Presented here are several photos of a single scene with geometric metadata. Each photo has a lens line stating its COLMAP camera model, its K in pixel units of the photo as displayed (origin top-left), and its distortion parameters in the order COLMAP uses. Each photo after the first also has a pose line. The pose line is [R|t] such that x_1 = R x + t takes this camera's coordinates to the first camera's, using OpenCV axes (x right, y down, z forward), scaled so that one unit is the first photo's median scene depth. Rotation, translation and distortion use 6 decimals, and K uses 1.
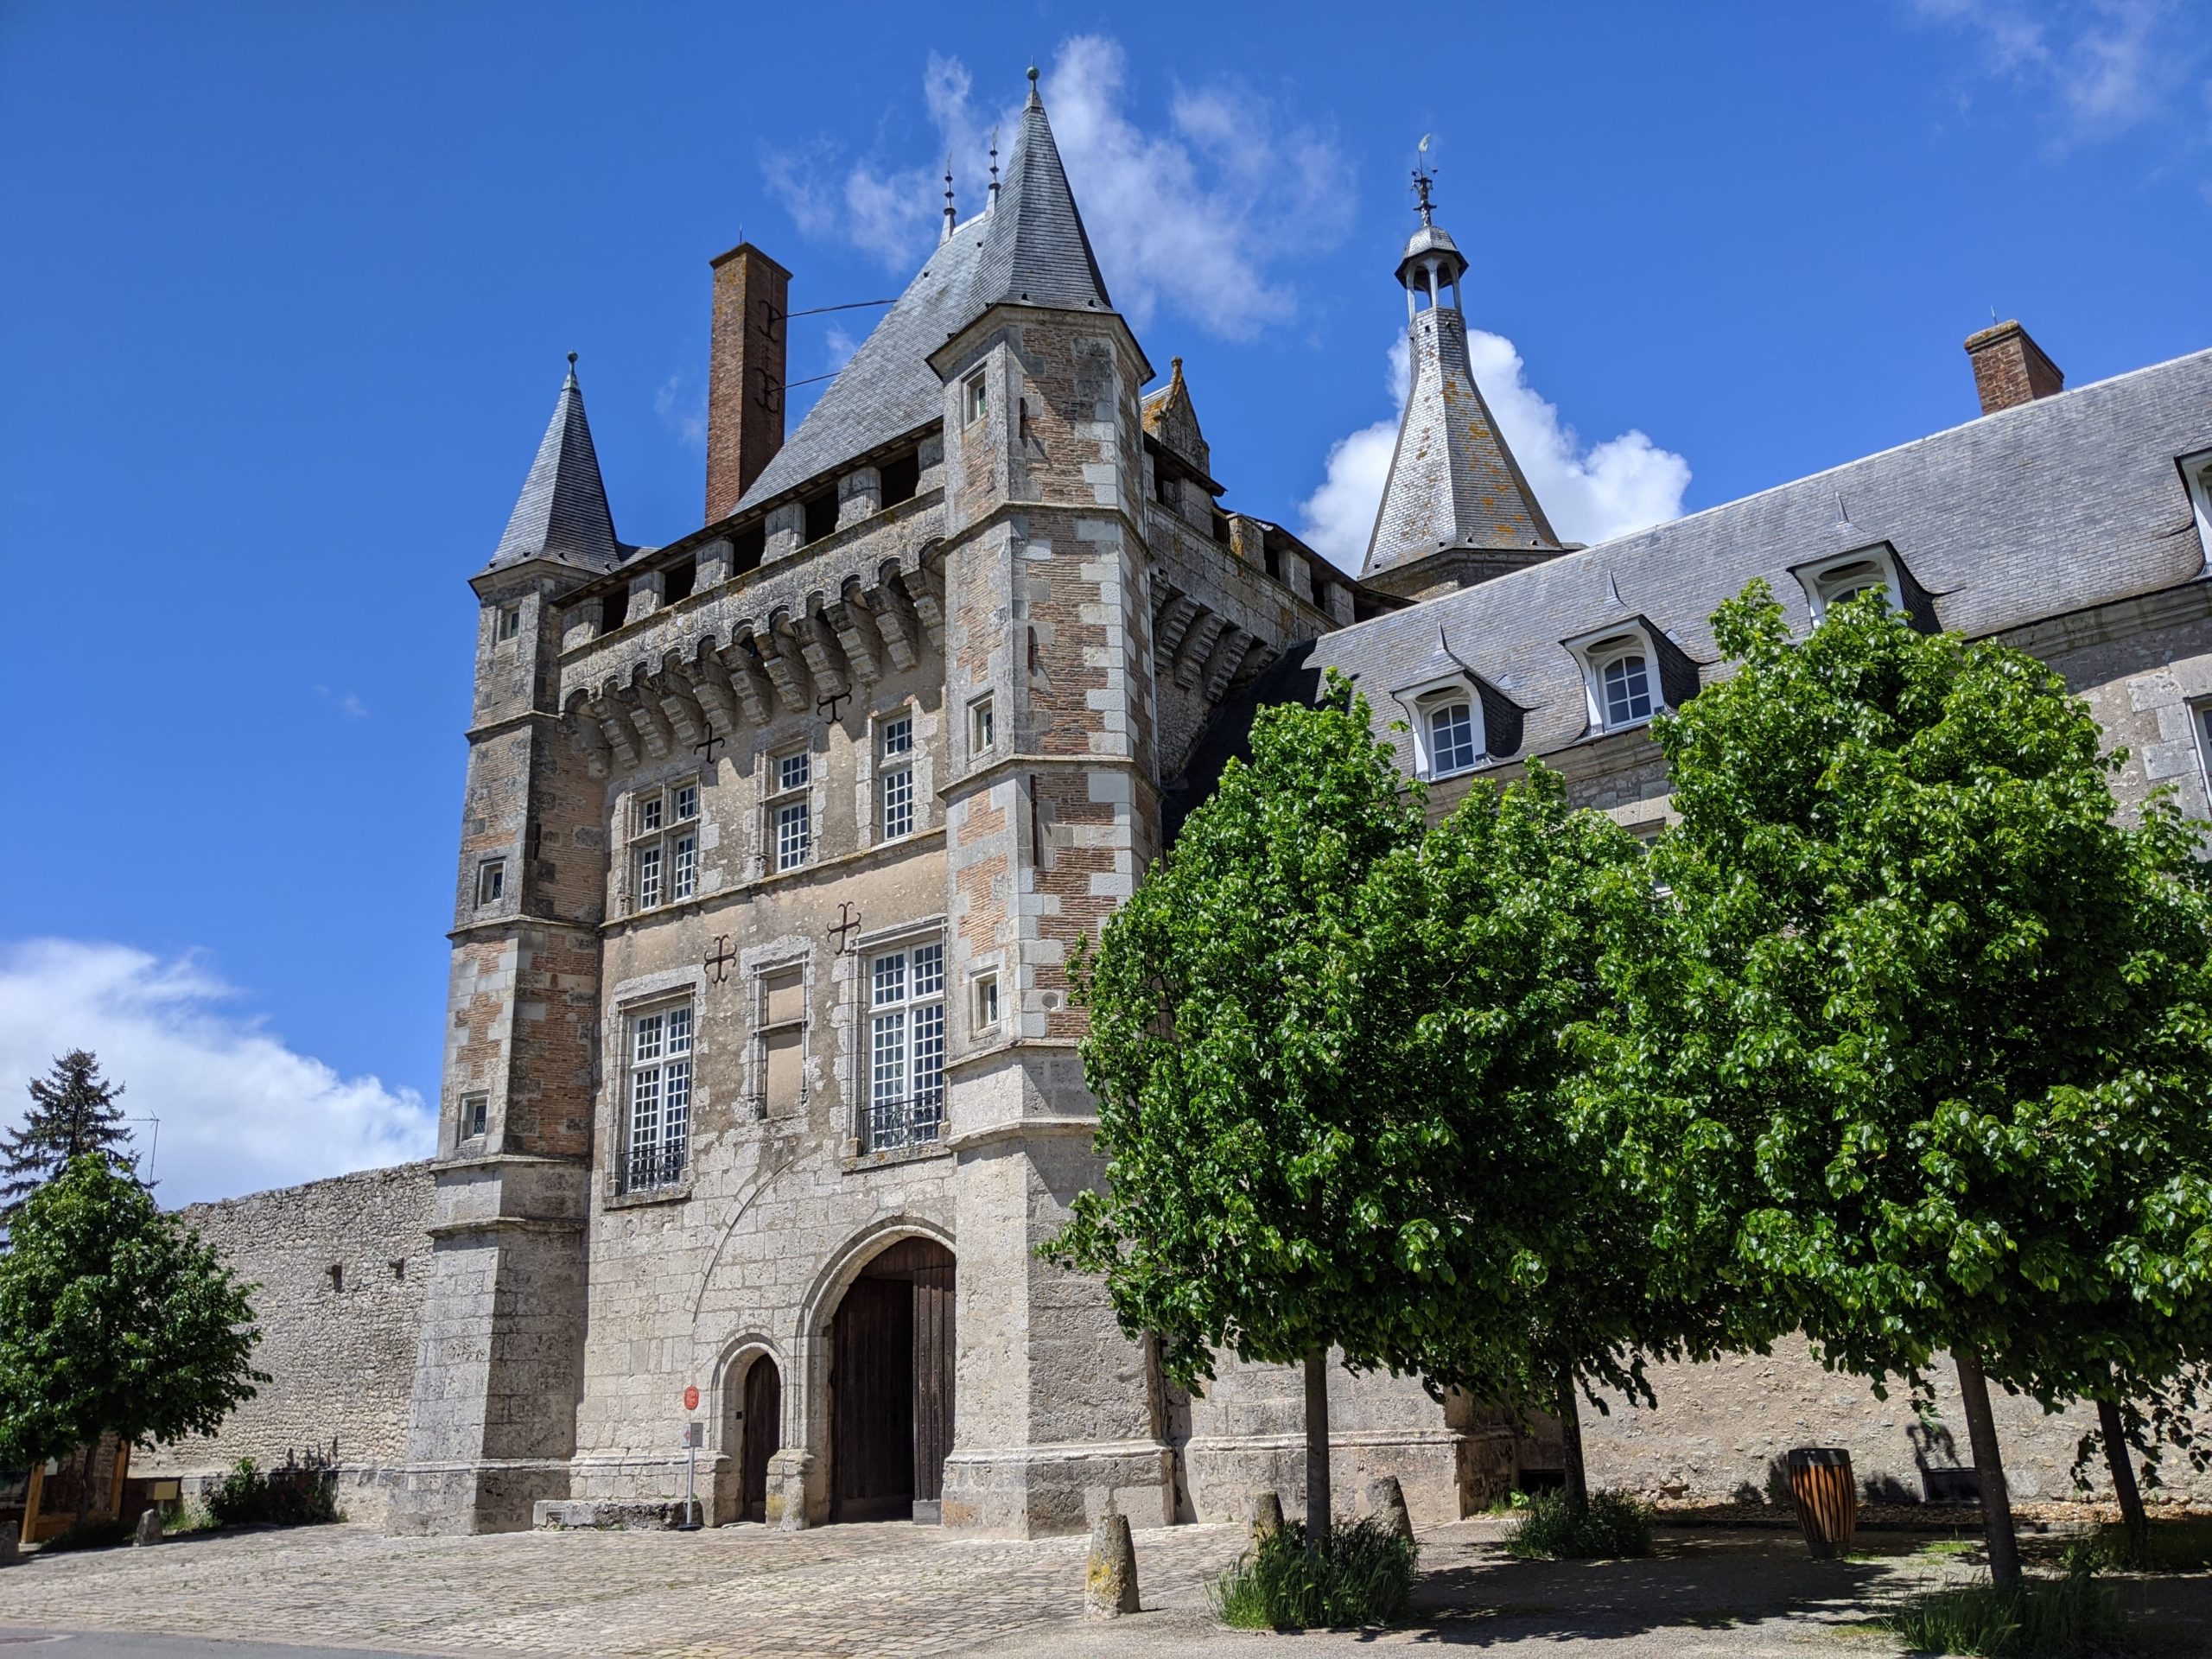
lens RADIAL K [[1752.6, 0, 1106.0], [0, 1752.6, 829.5], [0, 0, 1]] dist [0.045695, 0.001398]
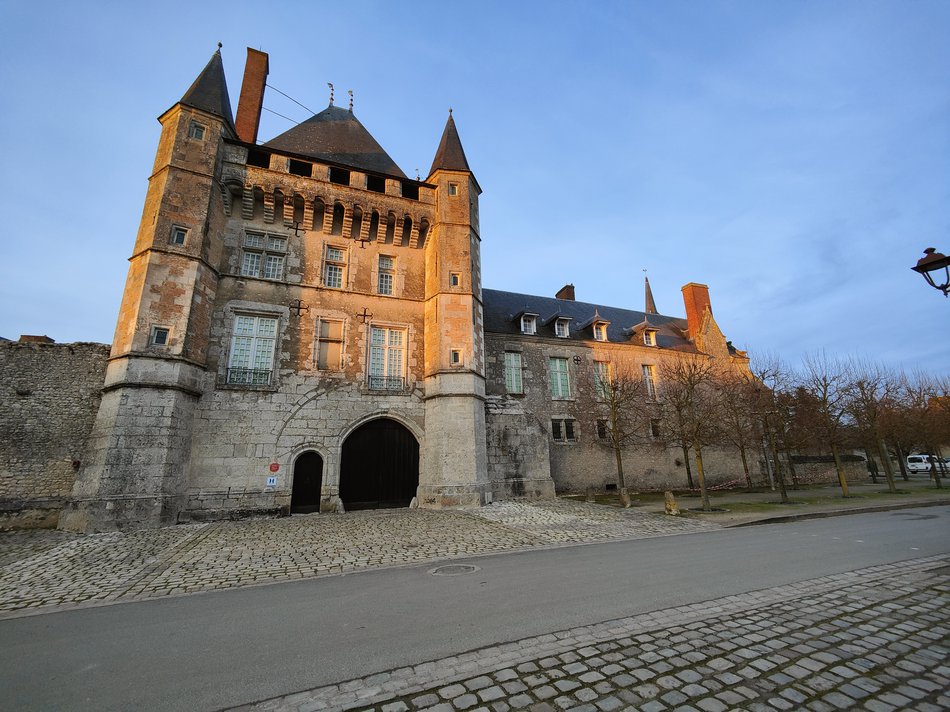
lens RADIAL K [[384.9, 0, 475.0], [0, 384.9, 356.0], [0, 0, 1]] dist [0.000512, 0.000027]
pose [[0.535292, 0.250663, 0.806617, -0.563946], [-0.263207, 0.956905, -0.122695, 0.153915], [-0.802611, -0.146629, 0.578200, 0.450002]]
